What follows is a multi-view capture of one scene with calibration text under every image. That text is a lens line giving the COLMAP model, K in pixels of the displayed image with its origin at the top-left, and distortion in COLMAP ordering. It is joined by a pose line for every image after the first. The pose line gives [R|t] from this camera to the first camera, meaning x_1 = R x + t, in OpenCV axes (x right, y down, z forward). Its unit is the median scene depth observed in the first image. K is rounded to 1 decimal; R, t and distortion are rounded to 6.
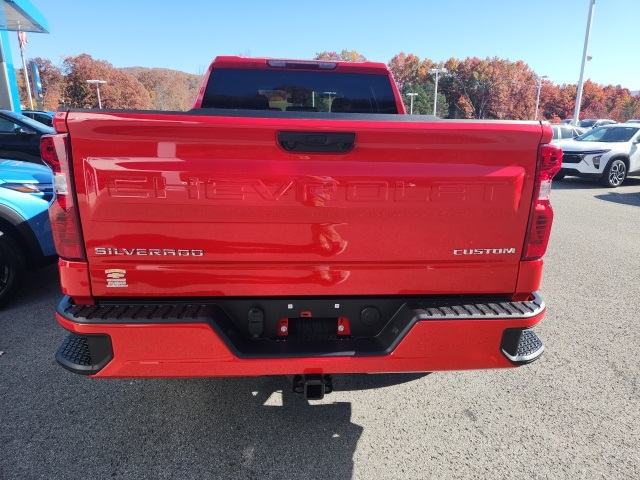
lens RADIAL K [[428.8, 0, 320.0], [0, 428.8, 240.0], [0, 0, 1]] dist [0.055729, -0.052595]
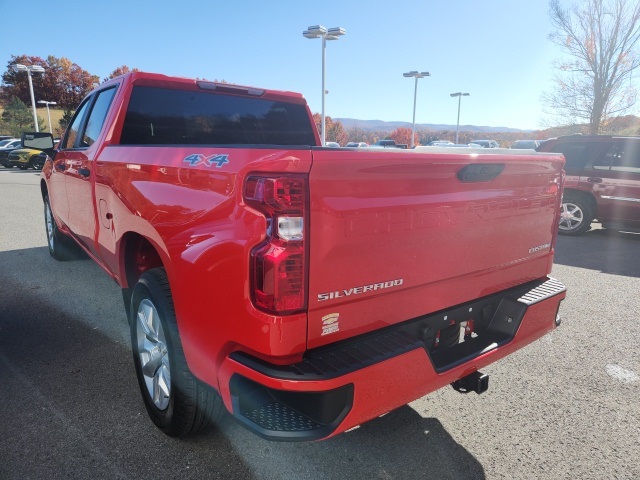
lens RADIAL K [[428.8, 0, 320.0], [0, 428.8, 240.0], [0, 0, 1]] dist [0.055729, -0.052595]
pose [[0.840892, -0.110206, 0.529864, -0.905979], [0.131715, 0.991284, -0.002854, -0.085179], [-0.524931, 0.072191, 0.848078, 0.205545]]
